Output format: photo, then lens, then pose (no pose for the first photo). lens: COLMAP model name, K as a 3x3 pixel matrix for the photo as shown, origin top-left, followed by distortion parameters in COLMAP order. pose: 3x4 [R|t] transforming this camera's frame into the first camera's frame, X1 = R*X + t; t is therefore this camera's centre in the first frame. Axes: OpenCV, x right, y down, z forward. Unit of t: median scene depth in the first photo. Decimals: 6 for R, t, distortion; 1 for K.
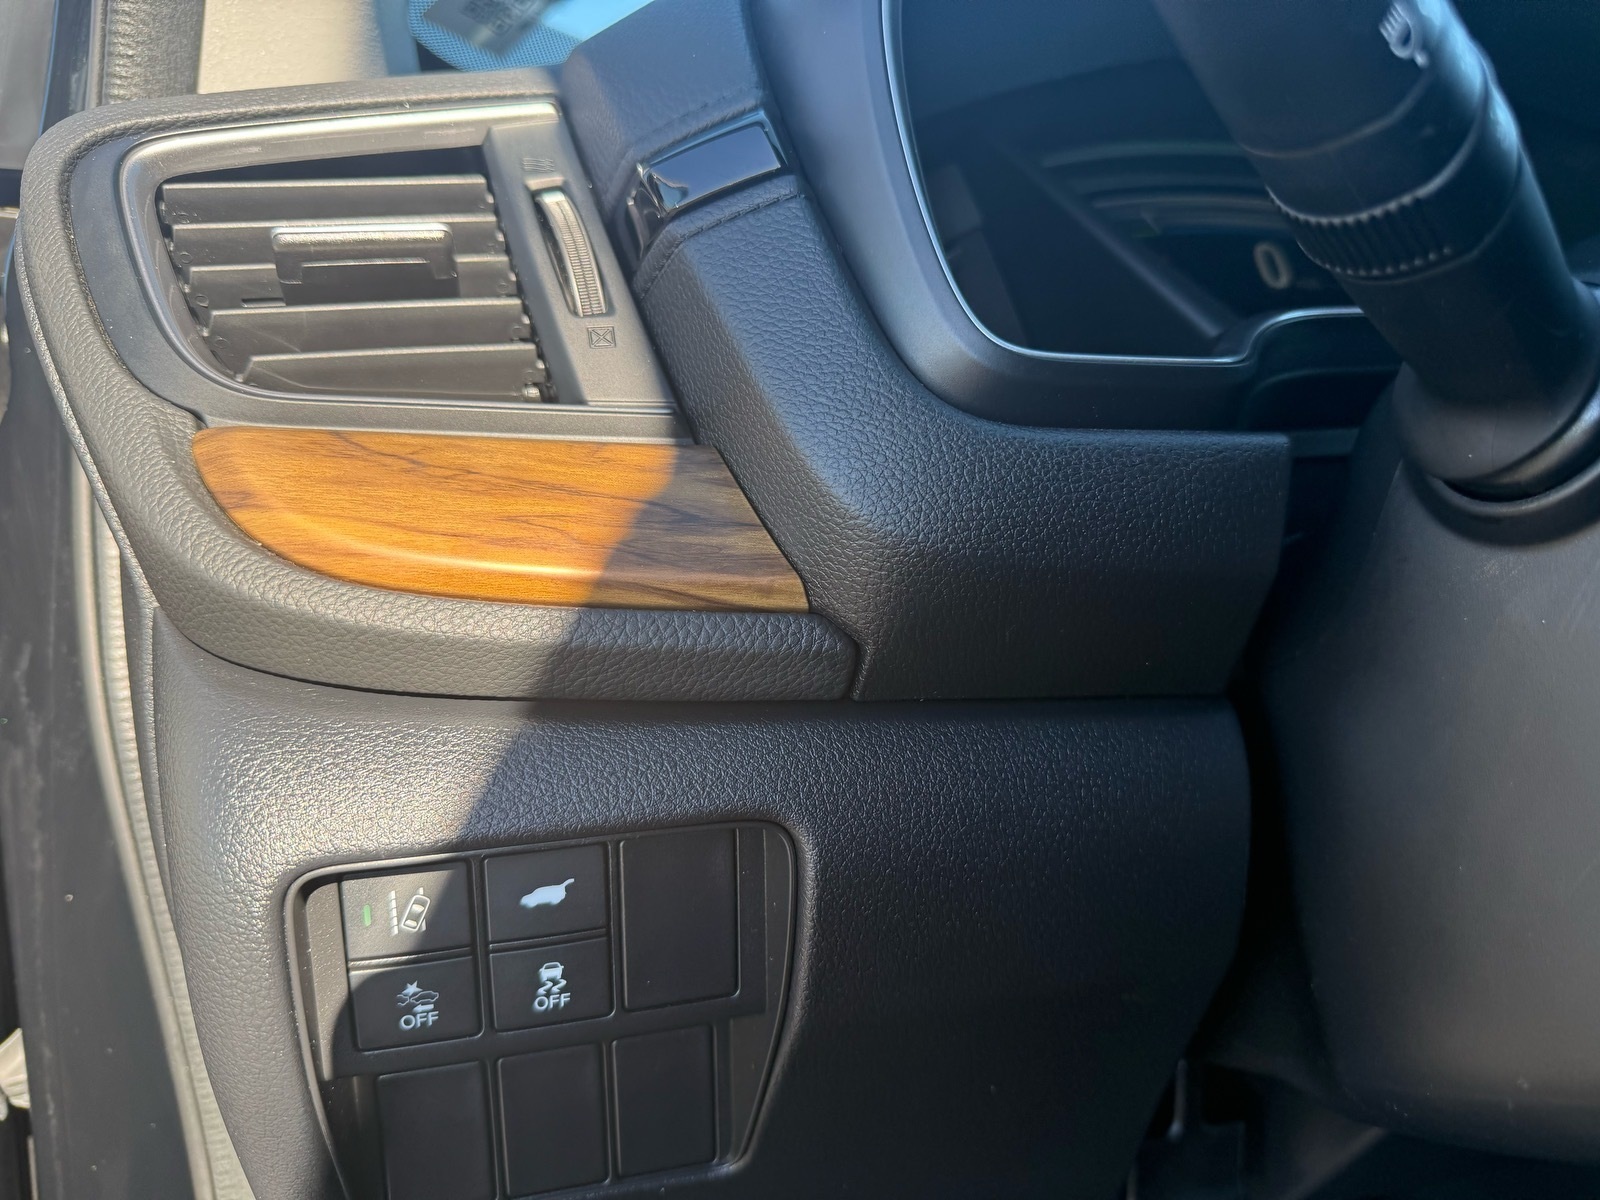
lens RADIAL K [[1147.7, 0, 803.1], [0, 1147.7, 602.5], [0, 0, 1]] dist [0.052141, -0.070363]
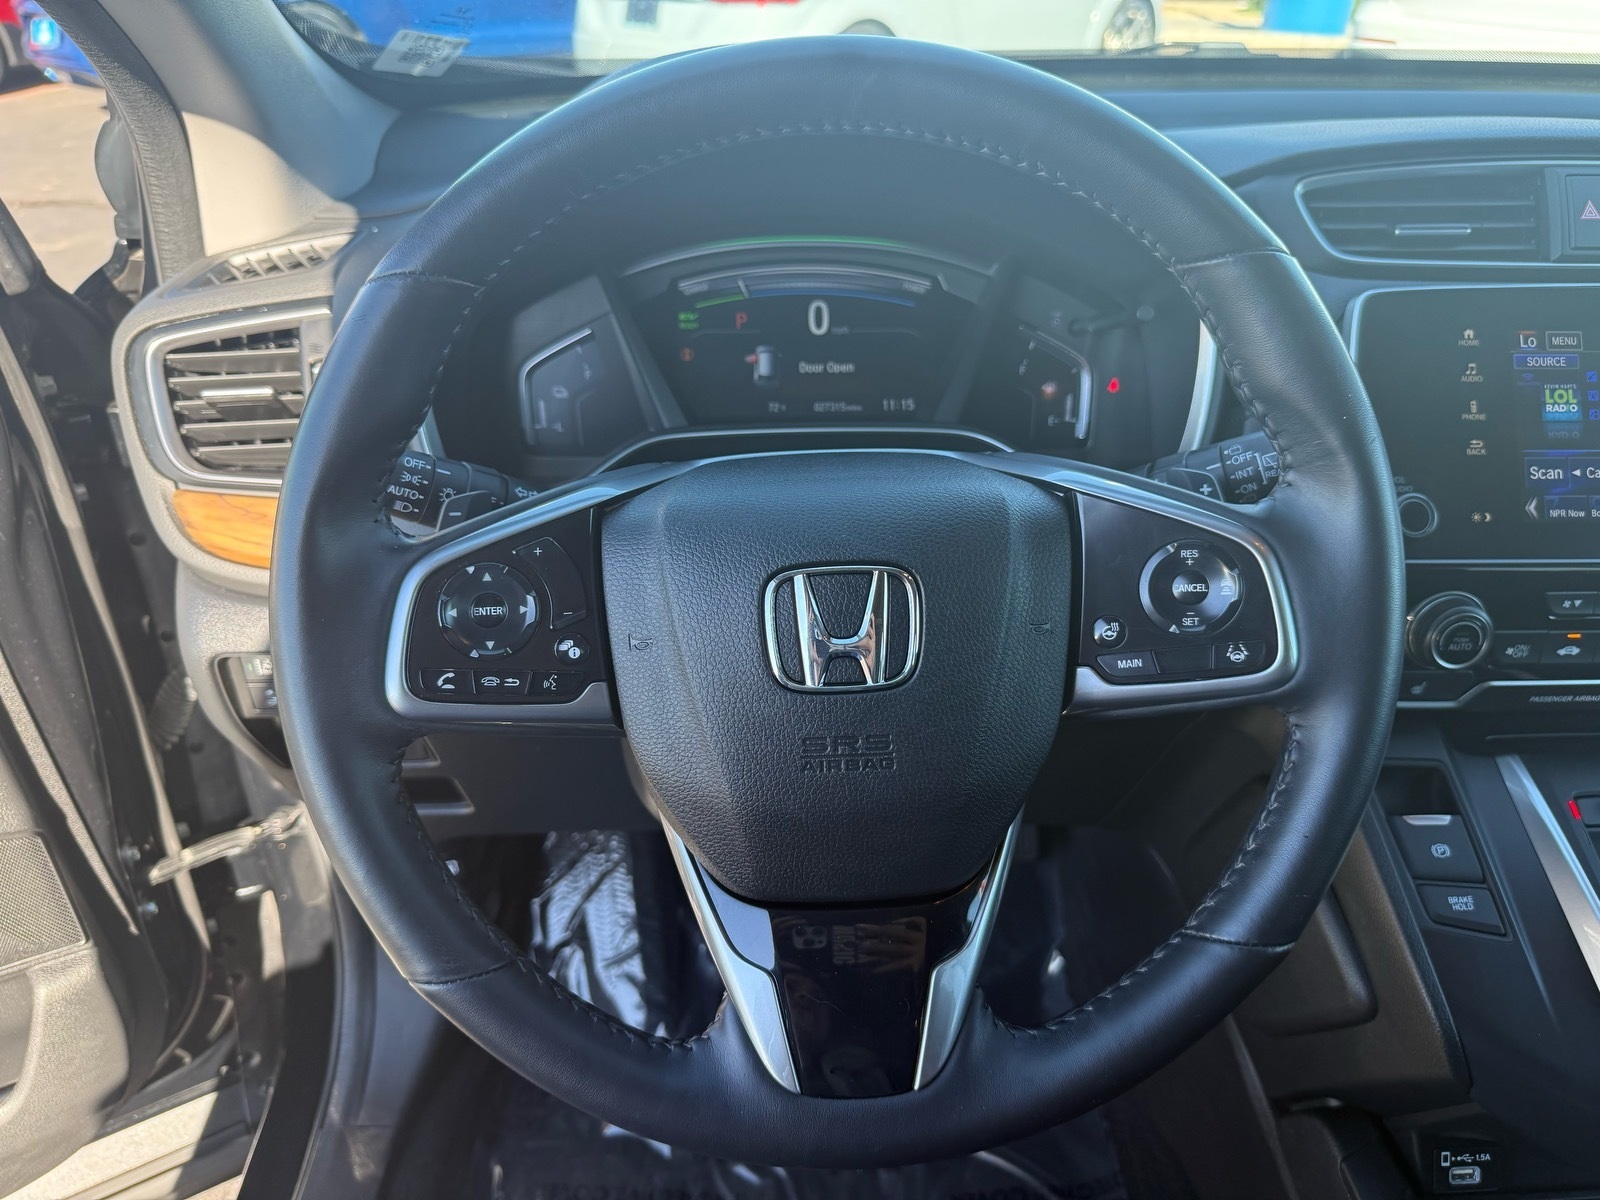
lens RADIAL K [[1147.7, 0, 823.7], [0, 1147.7, 596.6], [0, 0, 1]] dist [0.052141, -0.070363]
pose [[0.969670, 0.118897, -0.213550, 1.462707], [-0.043065, 0.943149, 0.329568, -0.827618], [0.240594, -0.310375, 0.919664, -1.121368]]
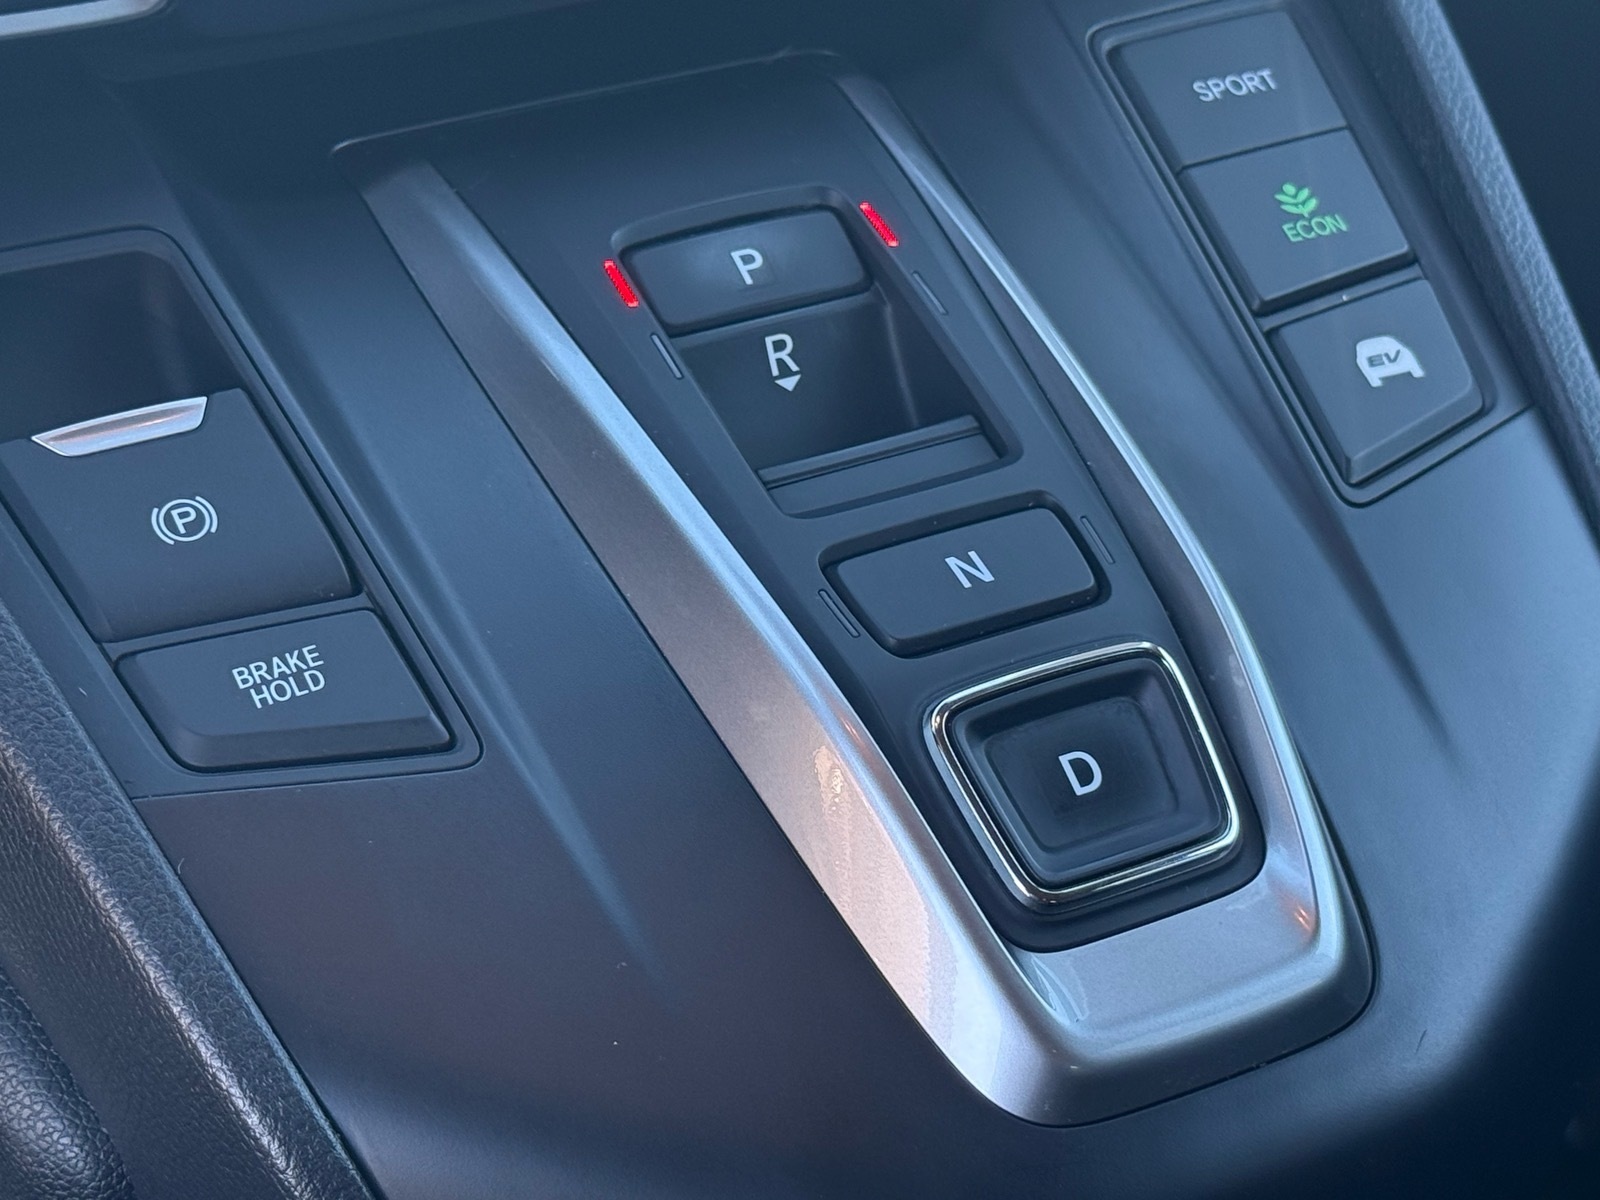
lens RADIAL K [[3567.1, 0, 795.3], [0, 3567.1, 604.5], [0, 0, 1]] dist [0.159780, 0.000000]
pose [[0.969036, -0.126356, 0.212139, 2.151557], [0.059121, 0.952887, 0.297508, -0.113203], [-0.239736, -0.275754, 0.930853, -0.668866]]
